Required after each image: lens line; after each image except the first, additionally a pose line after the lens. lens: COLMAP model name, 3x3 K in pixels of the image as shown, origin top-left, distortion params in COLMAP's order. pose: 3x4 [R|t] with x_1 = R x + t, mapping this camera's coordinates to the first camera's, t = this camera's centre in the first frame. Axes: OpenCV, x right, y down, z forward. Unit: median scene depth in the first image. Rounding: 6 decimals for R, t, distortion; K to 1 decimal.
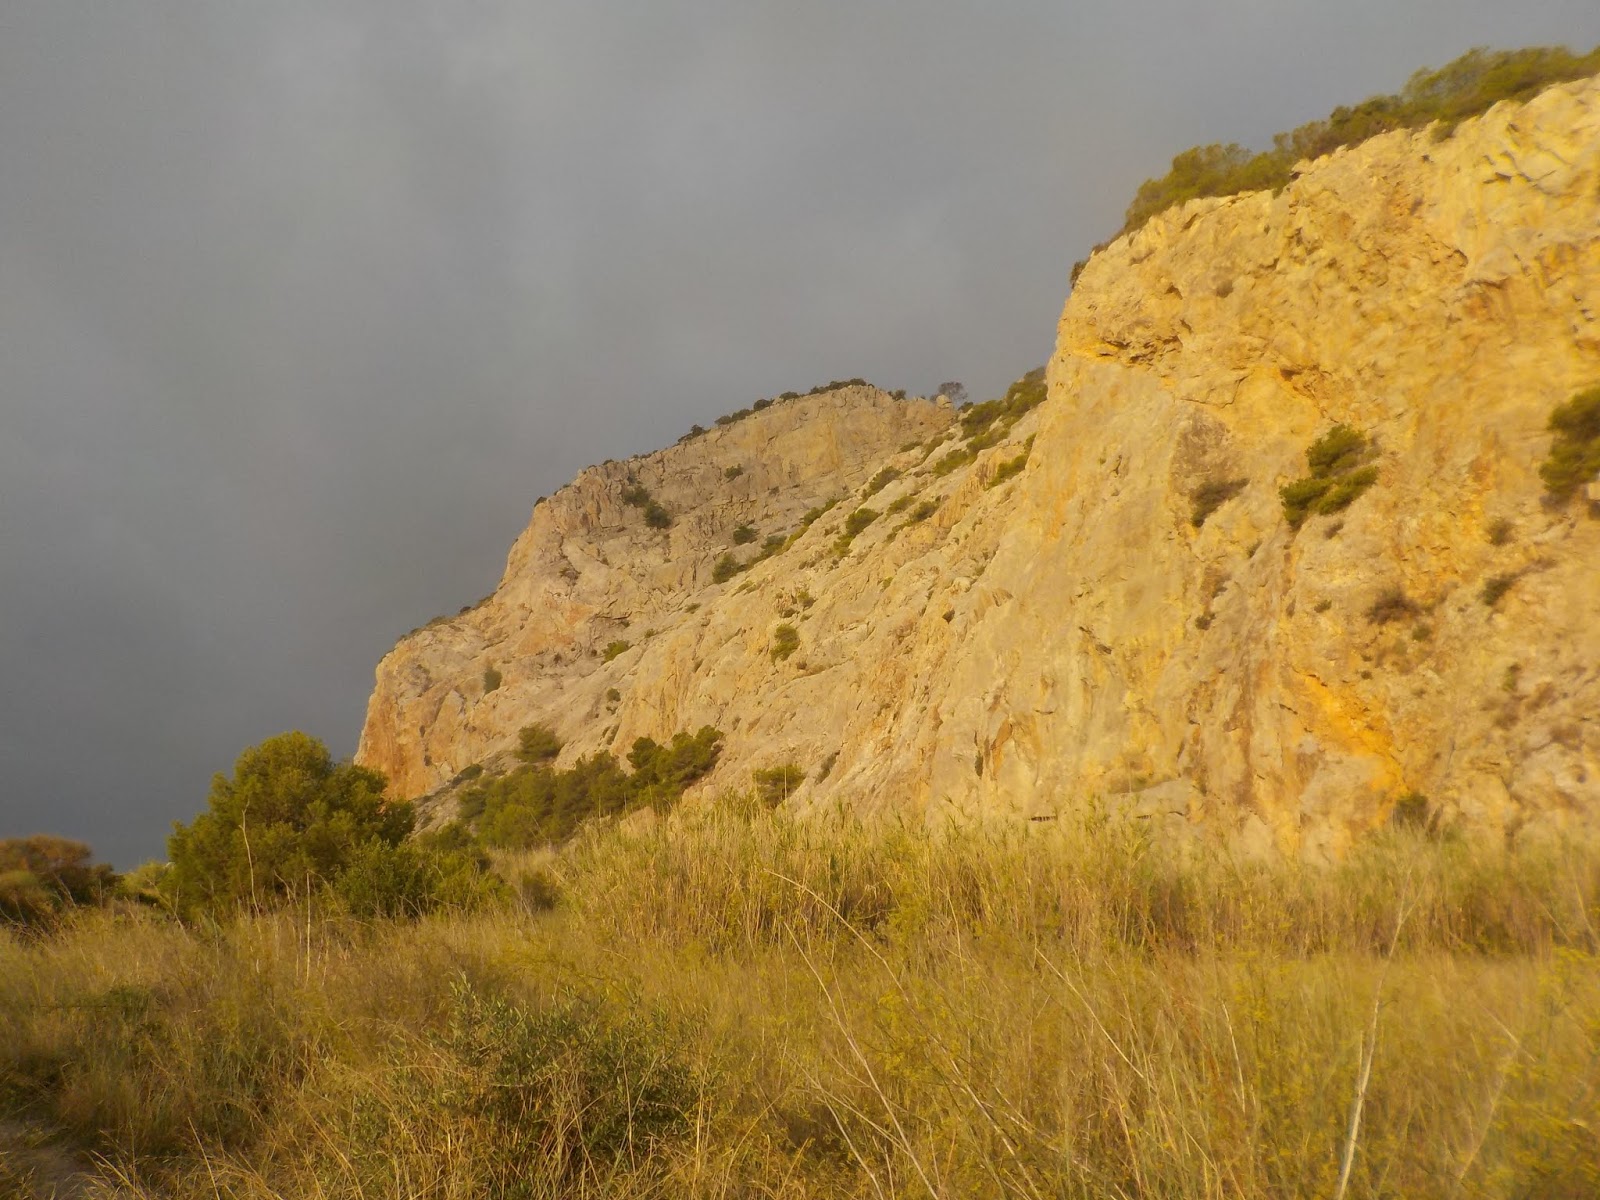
lens RADIAL K [[1493.8, 0, 800.0], [0, 1493.8, 600.0], [0, 0, 1]] dist [0.013686, 0.021187]
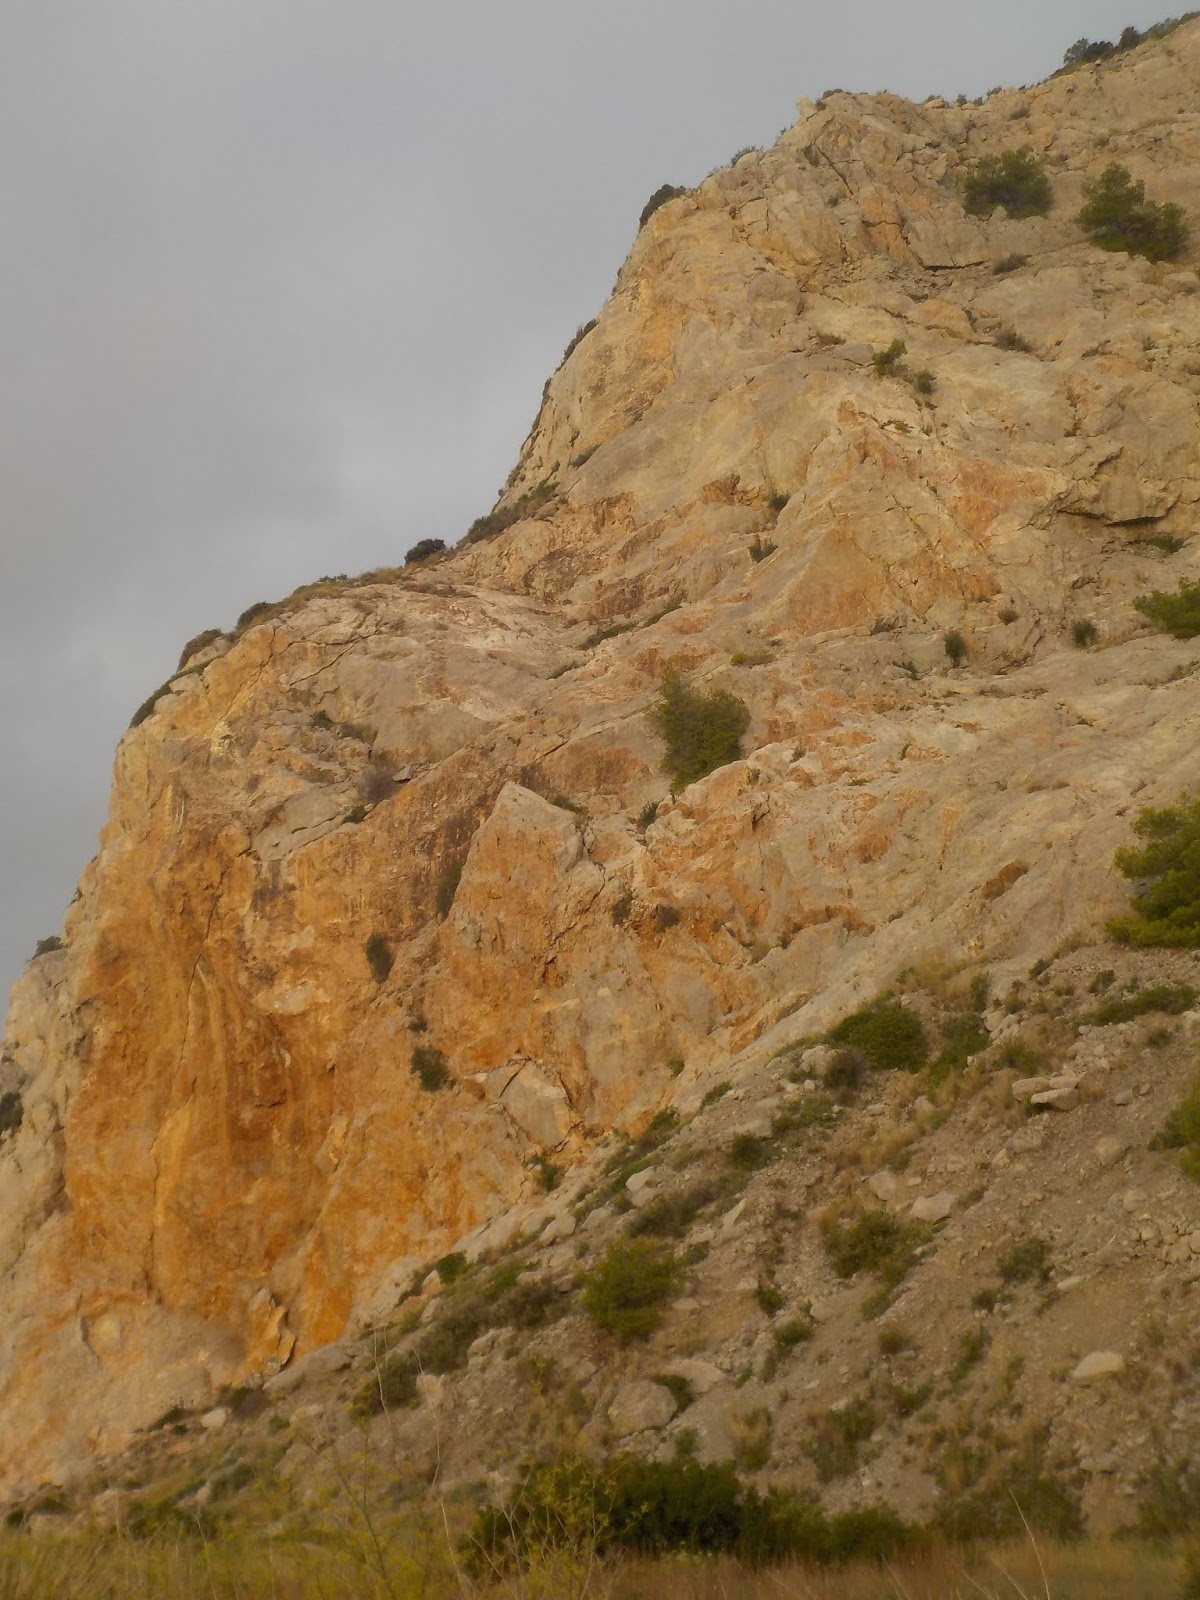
lens RADIAL K [[2653.7, 0, 600.0], [0, 2653.7, 800.0], [0, 0, 1]] dist [-0.066338, -0.017515]
pose [[0.994763, 0.005268, 0.102072, -0.453969], [0.004028, 0.995874, -0.090656, 0.176747], [-0.102128, 0.090593, 0.990638, 0.992038]]
